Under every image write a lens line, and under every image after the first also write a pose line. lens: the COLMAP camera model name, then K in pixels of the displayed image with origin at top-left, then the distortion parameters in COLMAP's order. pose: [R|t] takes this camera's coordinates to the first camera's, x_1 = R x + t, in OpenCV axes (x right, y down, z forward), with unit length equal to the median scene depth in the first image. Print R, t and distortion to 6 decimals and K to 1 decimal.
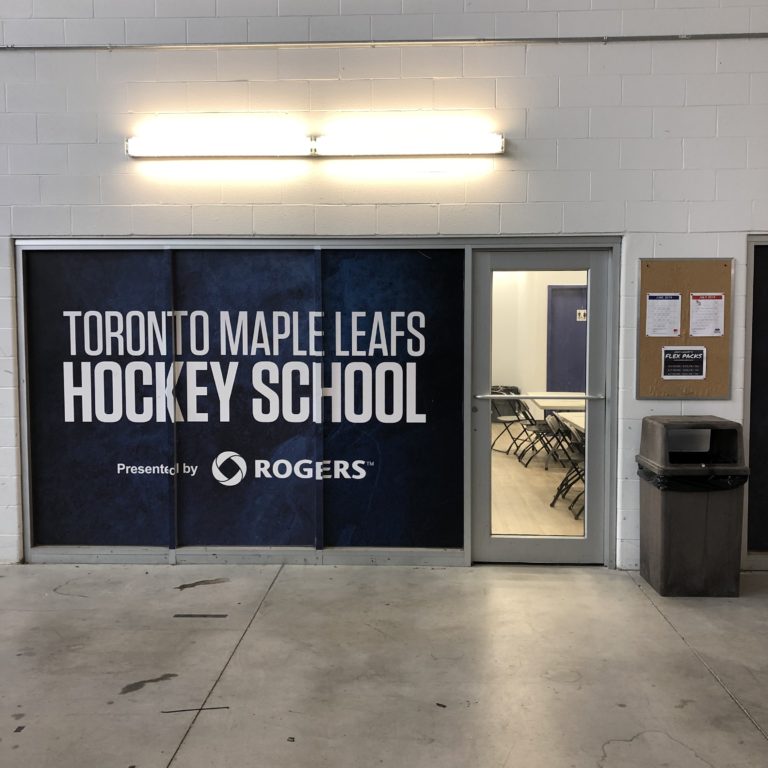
lens RADIAL K [[851.2, 0, 384.1], [0, 851.2, 384.6], [0, 0, 1]] dist [0.008038, 0.000000]
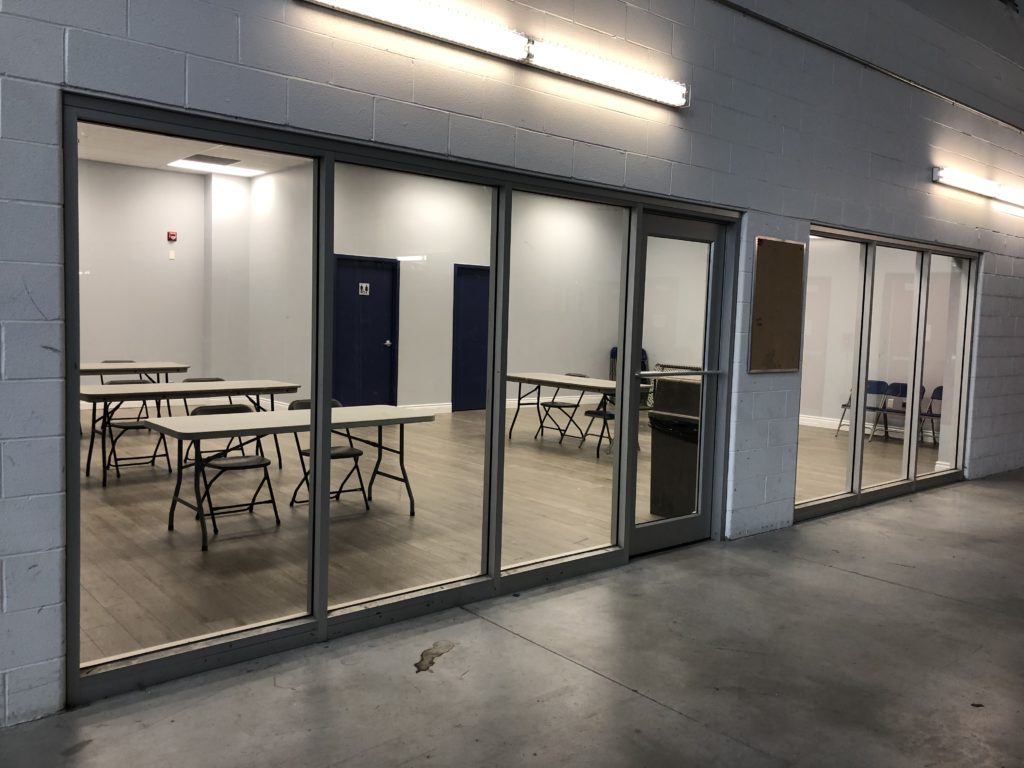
lens RADIAL K [[836.6, 0, 512.1], [0, 836.6, 381.8], [0, 0, 1]] dist [0.000009, 0.003461]
pose [[0.732409, -0.031270, 0.680147, -0.603144], [0.016359, 0.999465, 0.028335, -0.005275], [-0.680668, -0.009627, 0.732528, 0.453317]]
